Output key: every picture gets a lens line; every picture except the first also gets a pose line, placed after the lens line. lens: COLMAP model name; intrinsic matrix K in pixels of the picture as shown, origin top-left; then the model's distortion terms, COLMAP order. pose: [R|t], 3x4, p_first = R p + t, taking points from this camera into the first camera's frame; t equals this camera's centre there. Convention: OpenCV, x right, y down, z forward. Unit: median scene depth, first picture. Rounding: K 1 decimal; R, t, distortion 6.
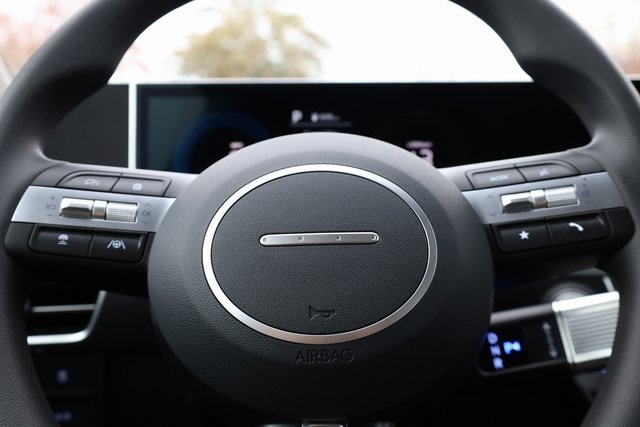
lens RADIAL K [[647.6, 0, 321.2], [0, 647.6, 213.8], [0, 0, 1]] dist [-0.002753, 0.000000]
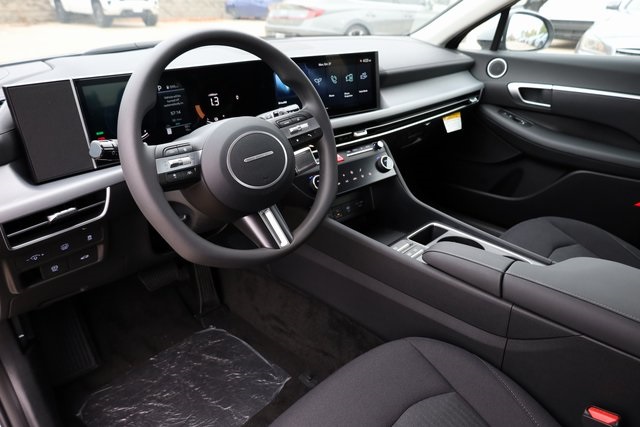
lens RADIAL K [[440.4, 0, 319.3], [0, 440.4, 219.8], [0, 0, 1]] dist [0.003272, -0.002055]
pose [[0.701632, -0.311053, 0.641061, -1.182079], [0.058459, 0.921780, 0.383280, -0.450504], [-0.710138, -0.231446, 0.664934, -0.675813]]
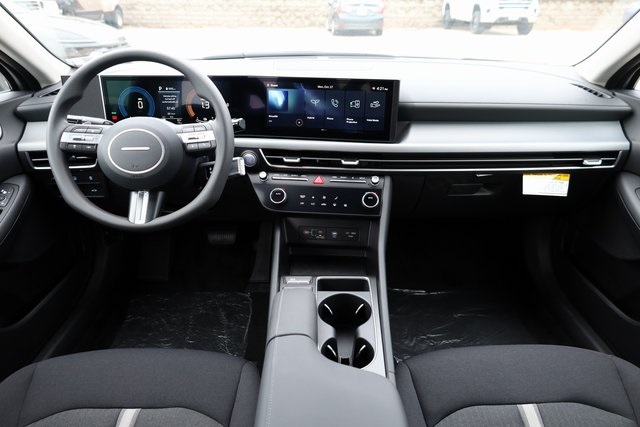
lens RADIAL K [[440.4, 0, 319.3], [0, 440.4, 214.0], [0, 0, 1]] dist [0.003272, -0.002055]
pose [[0.999932, 0.008551, -0.007938, 1.097652], [-0.005318, 0.939596, 0.342245, -0.490986], [0.010385, -0.342179, 0.939577, -1.619510]]
